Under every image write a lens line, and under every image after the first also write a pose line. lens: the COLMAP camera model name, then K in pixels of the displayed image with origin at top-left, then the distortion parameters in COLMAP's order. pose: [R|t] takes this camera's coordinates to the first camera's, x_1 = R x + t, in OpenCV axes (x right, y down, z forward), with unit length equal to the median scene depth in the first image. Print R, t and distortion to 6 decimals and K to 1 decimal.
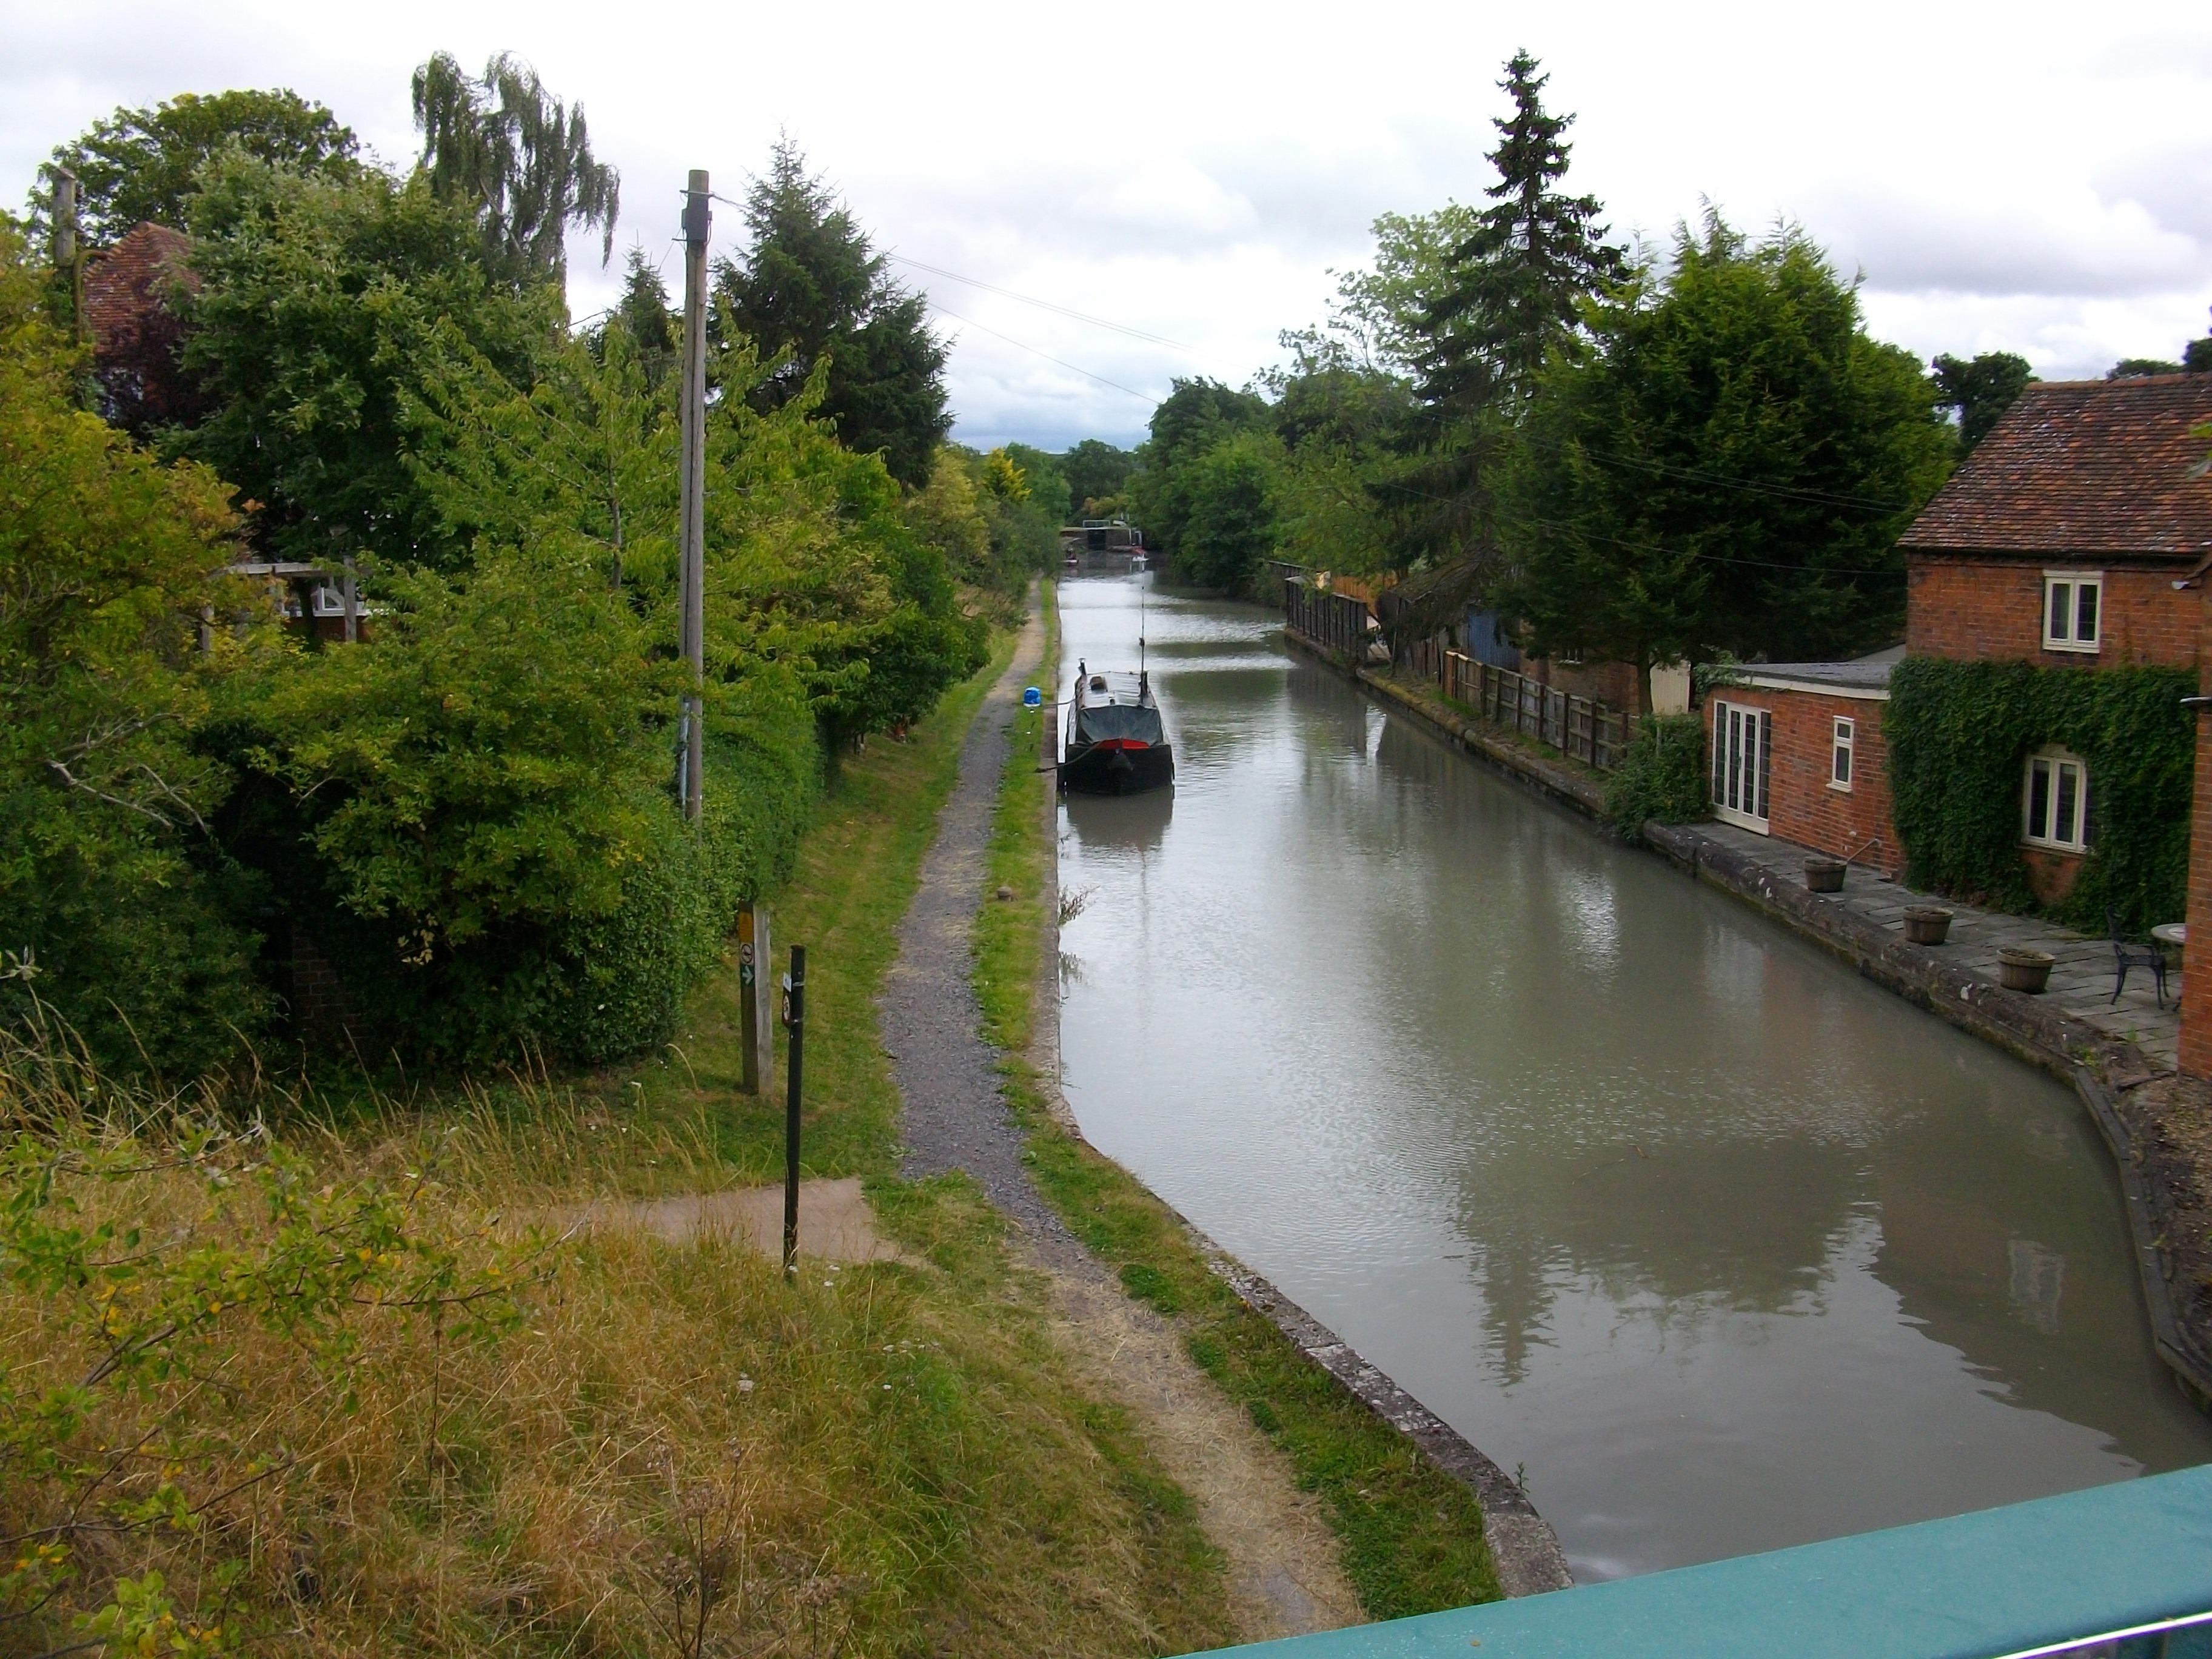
lens RADIAL K [[2111.6, 0, 1121.5], [0, 2111.6, 822.9], [0, 0, 1]] dist [-0.160545, 0.135433]
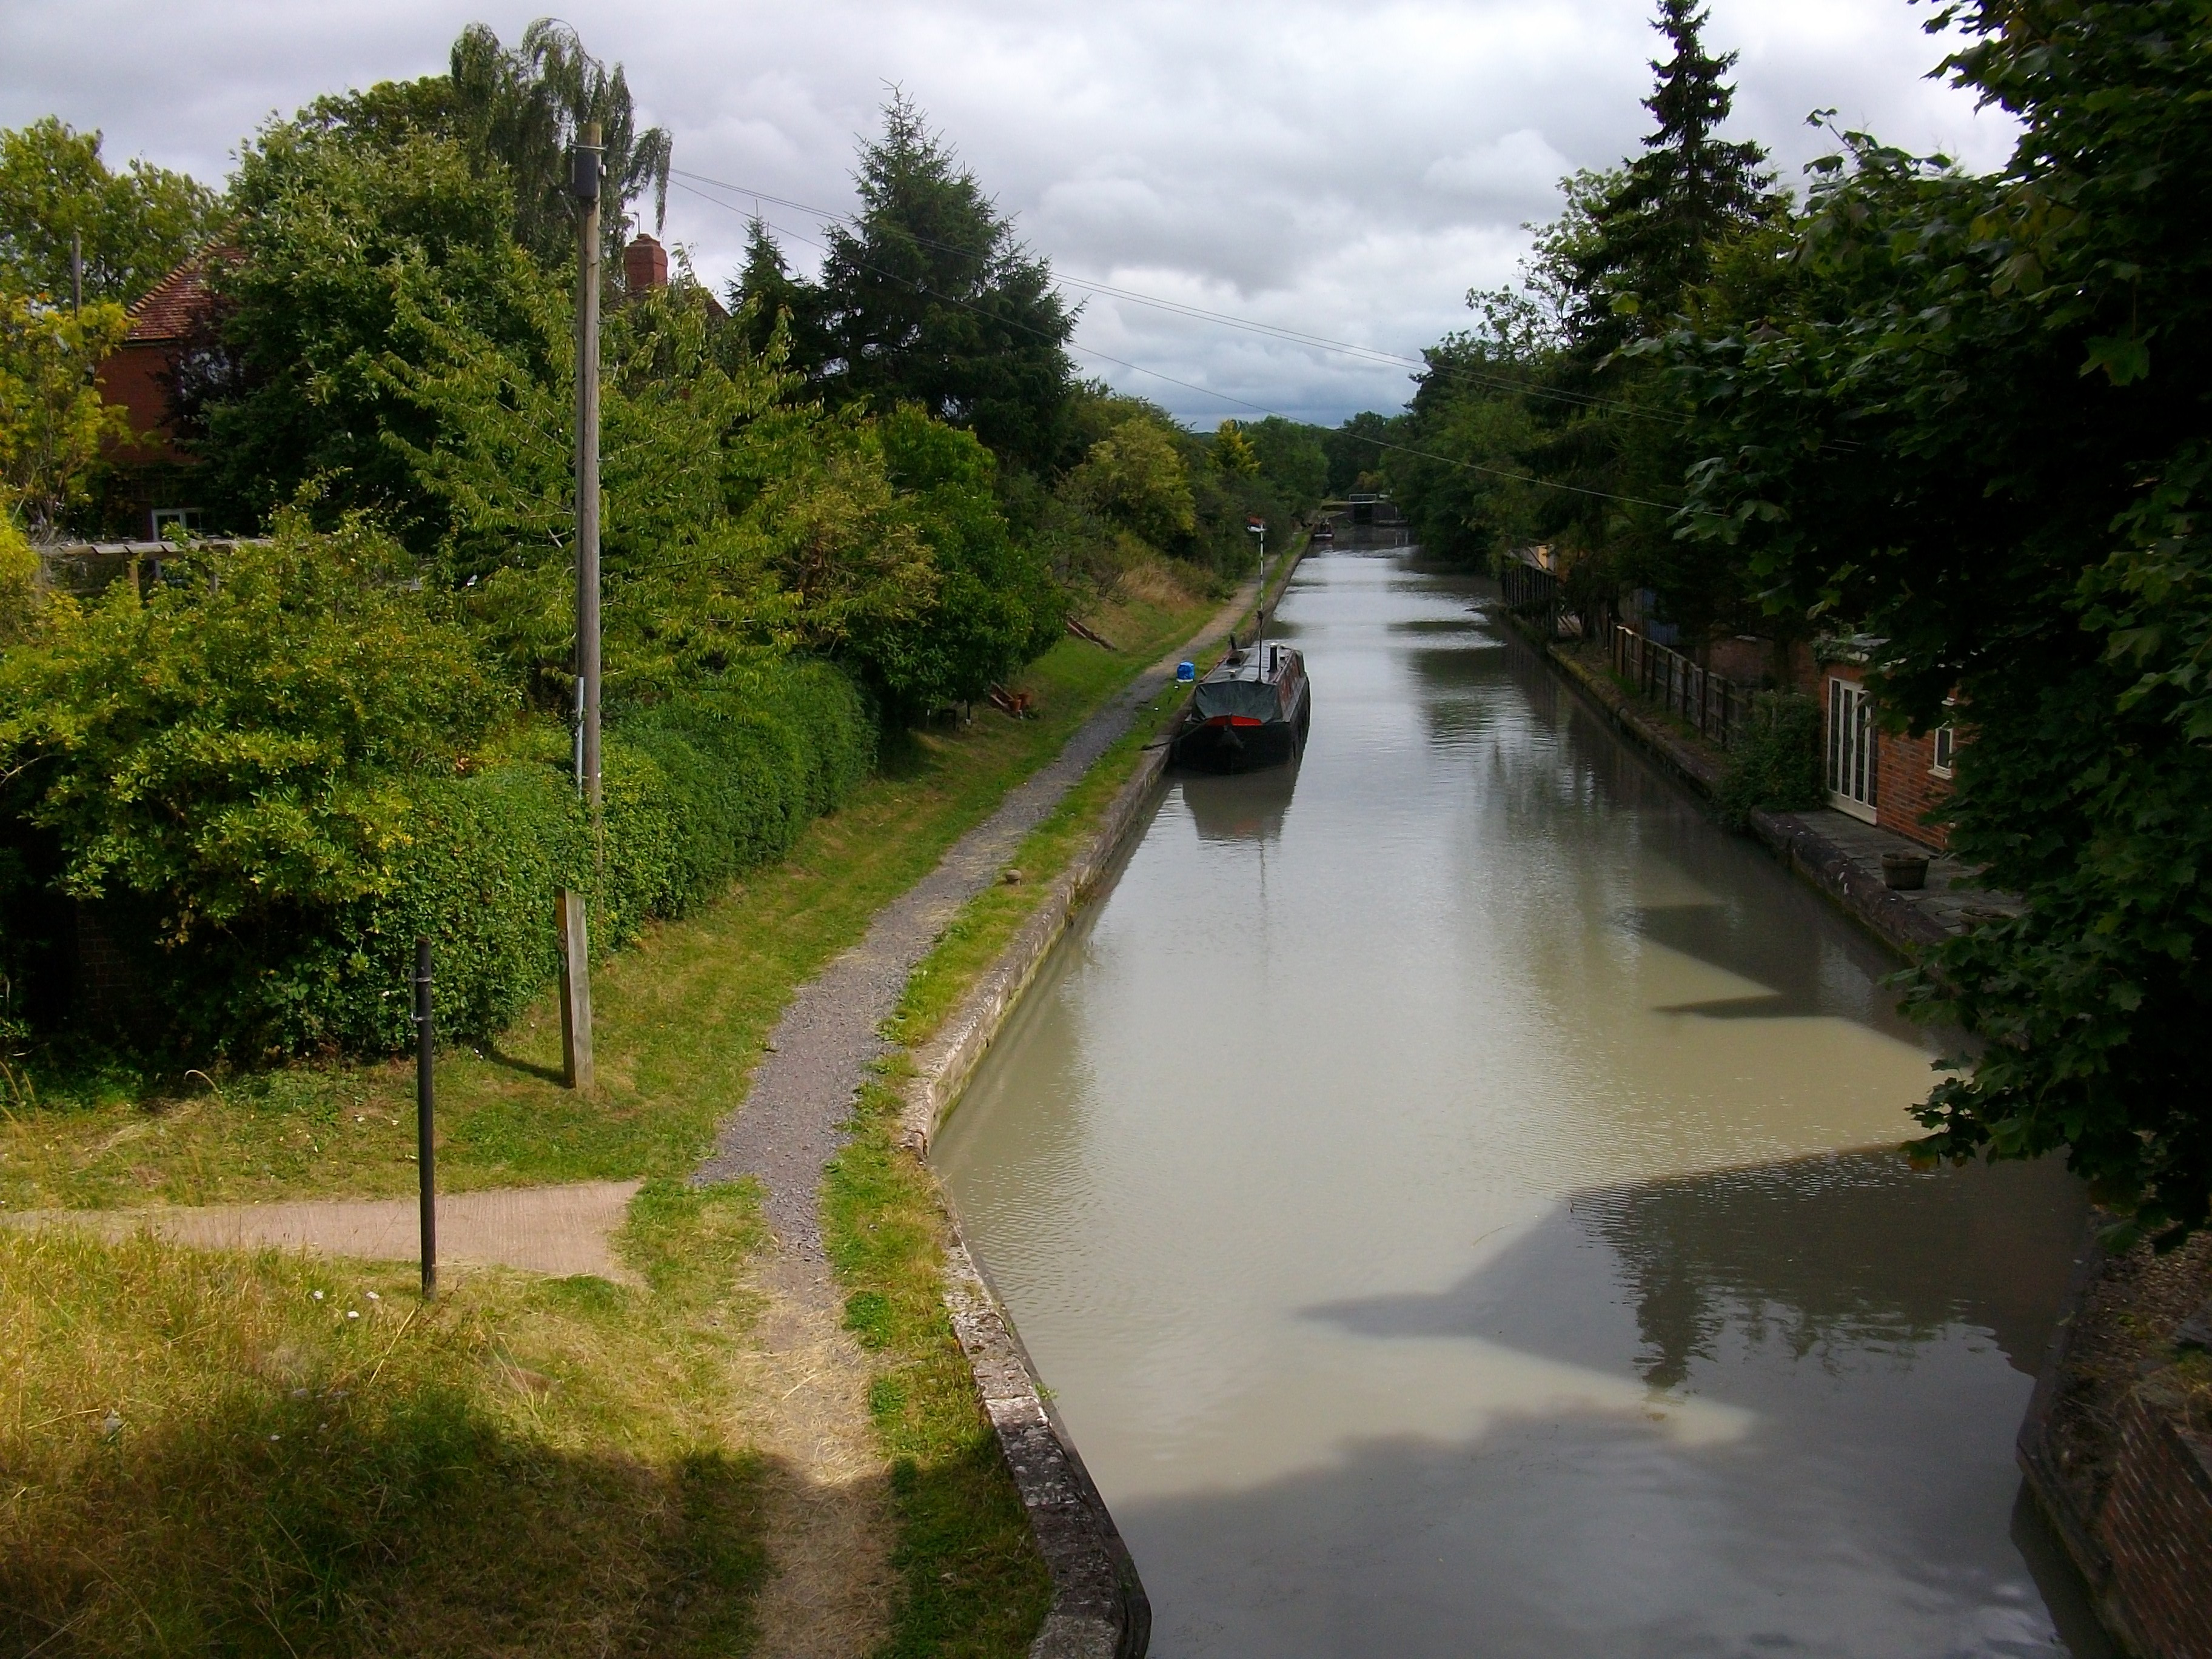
lens RADIAL K [[2111.6, 0, 1121.5], [0, 2111.6, 822.9], [0, 0, 1]] dist [-0.160545, 0.135433]
pose [[0.990843, 0.011811, -0.134502, 0.090768], [-0.010252, 0.999872, 0.012270, -0.002463], [0.134630, -0.010779, 0.990837, 0.042653]]
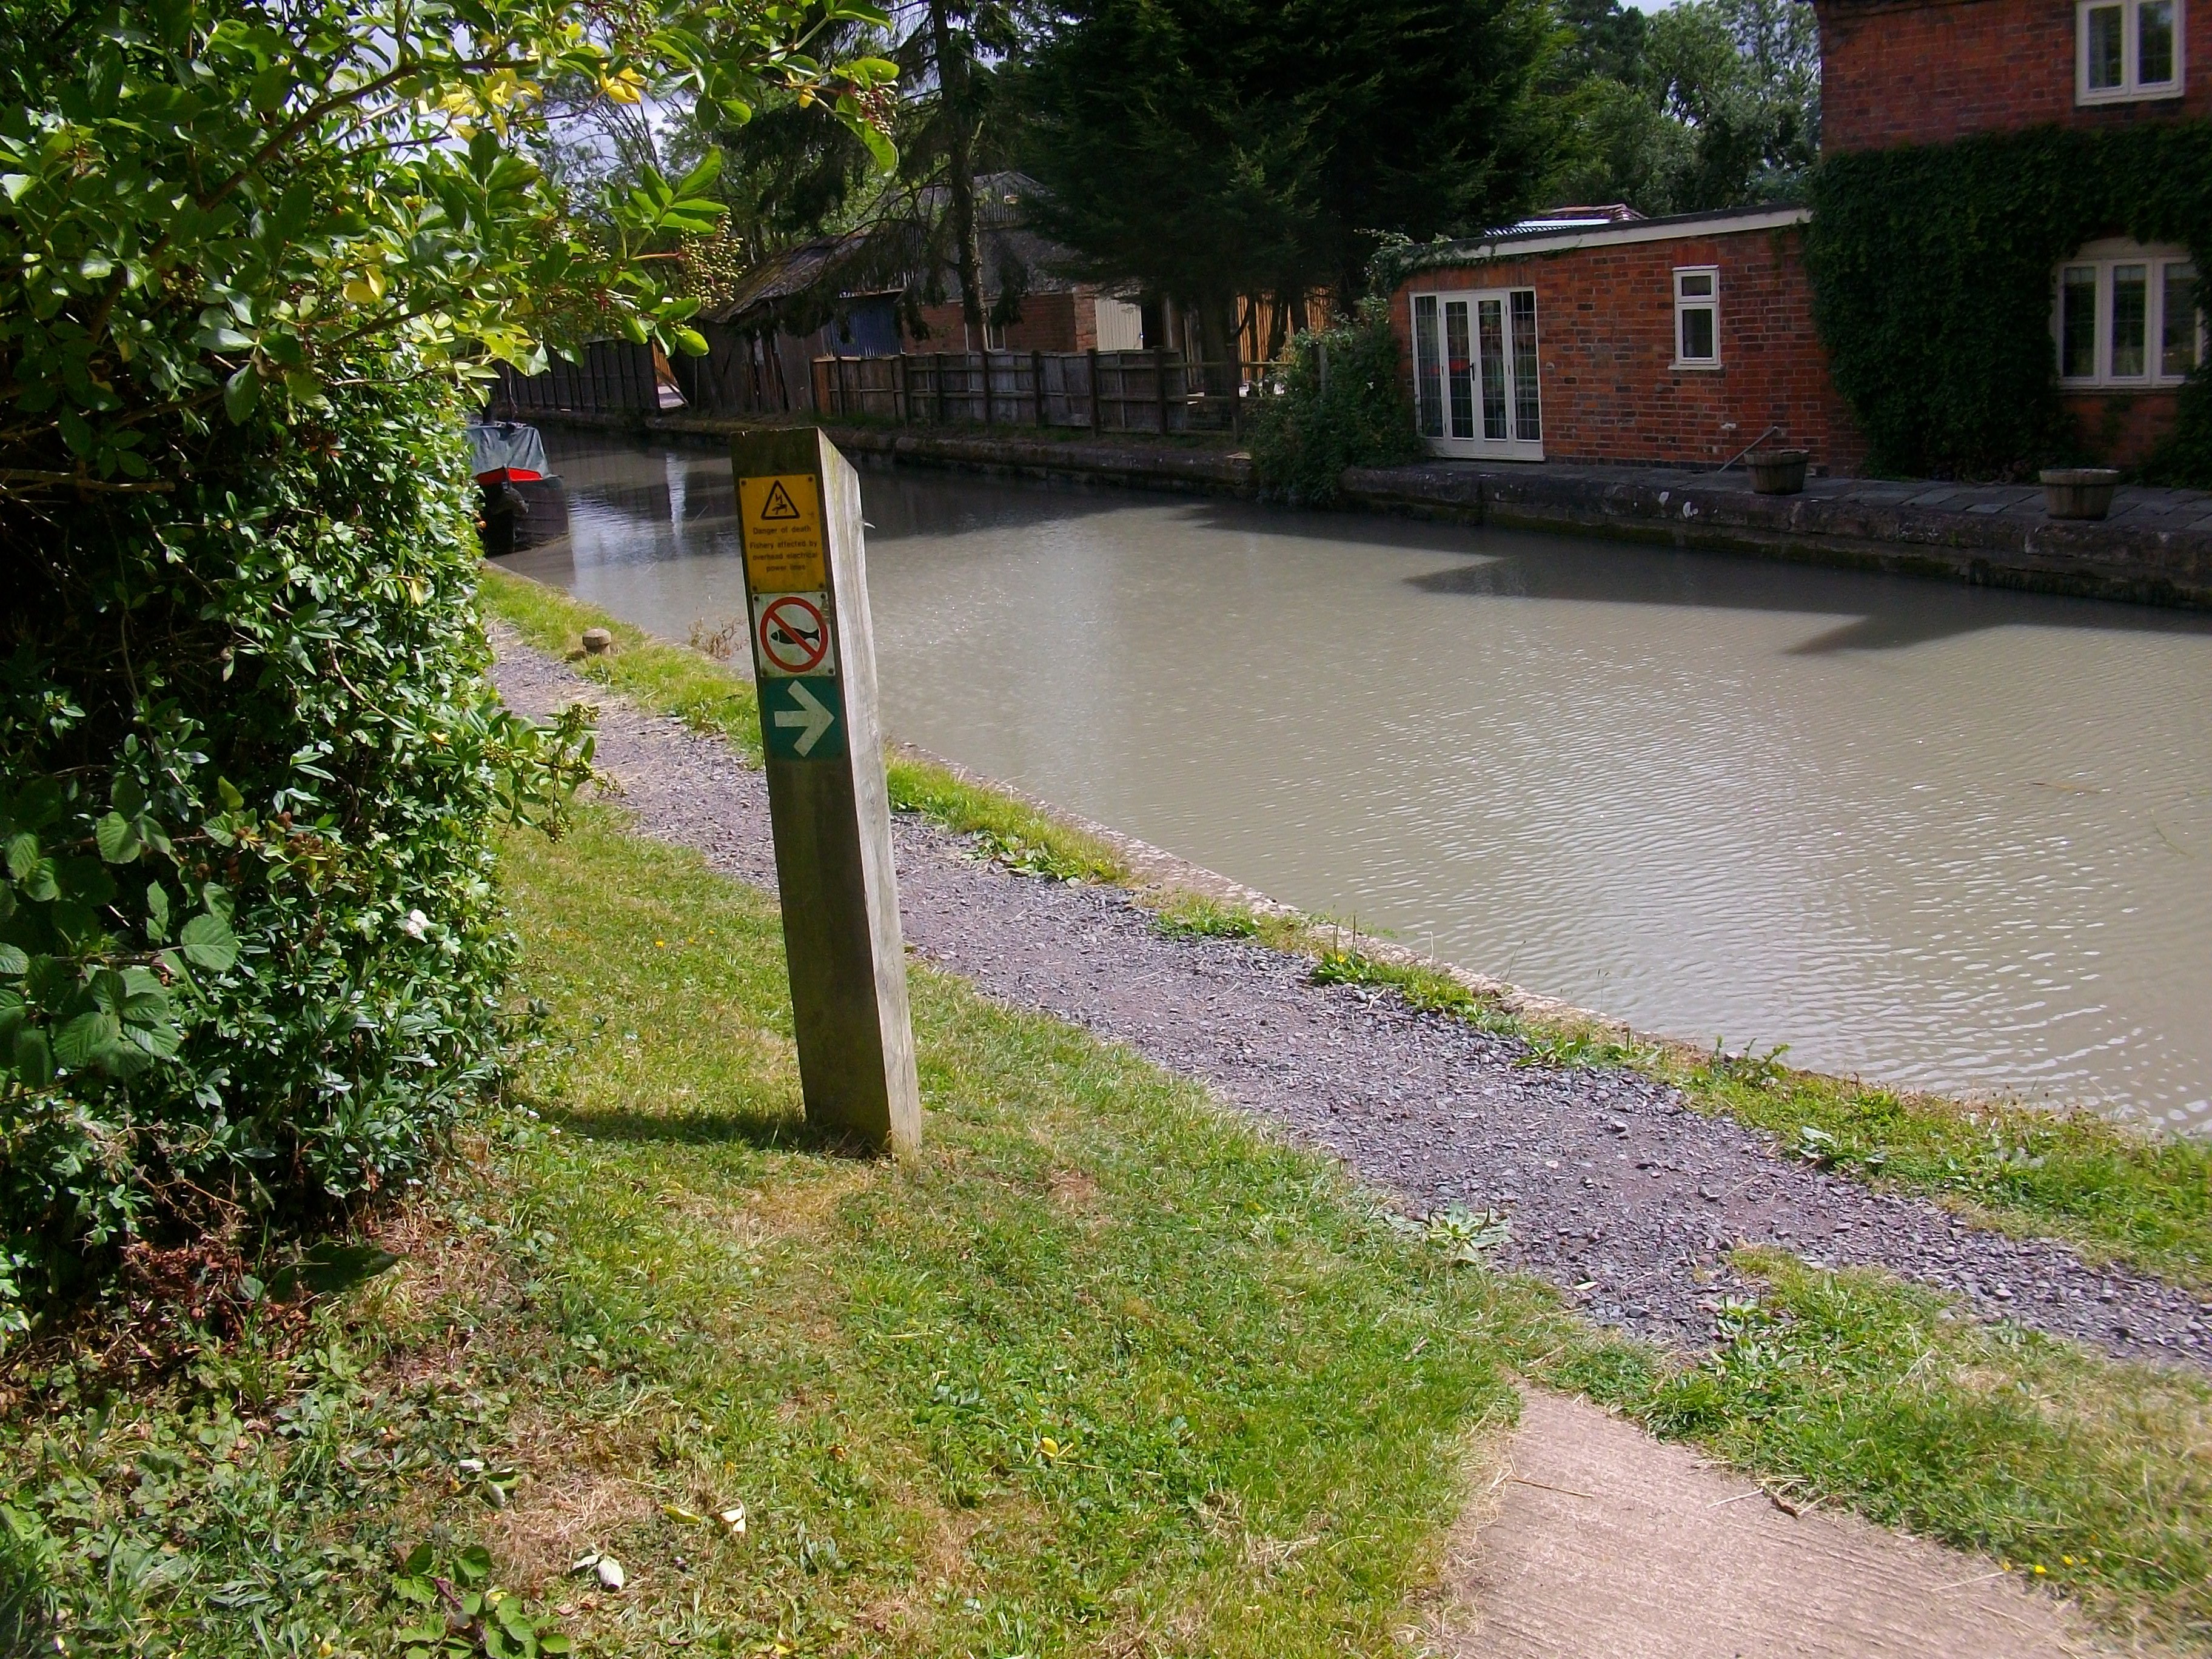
lens RADIAL K [[2111.6, 0, 1121.5], [0, 2111.6, 822.9], [0, 0, 1]] dist [-0.160545, 0.135433]
pose [[0.905701, -0.159829, 0.392633, -0.113002], [0.126734, 0.985930, 0.109002, 0.028405], [-0.404530, -0.048963, 0.913213, 0.340124]]
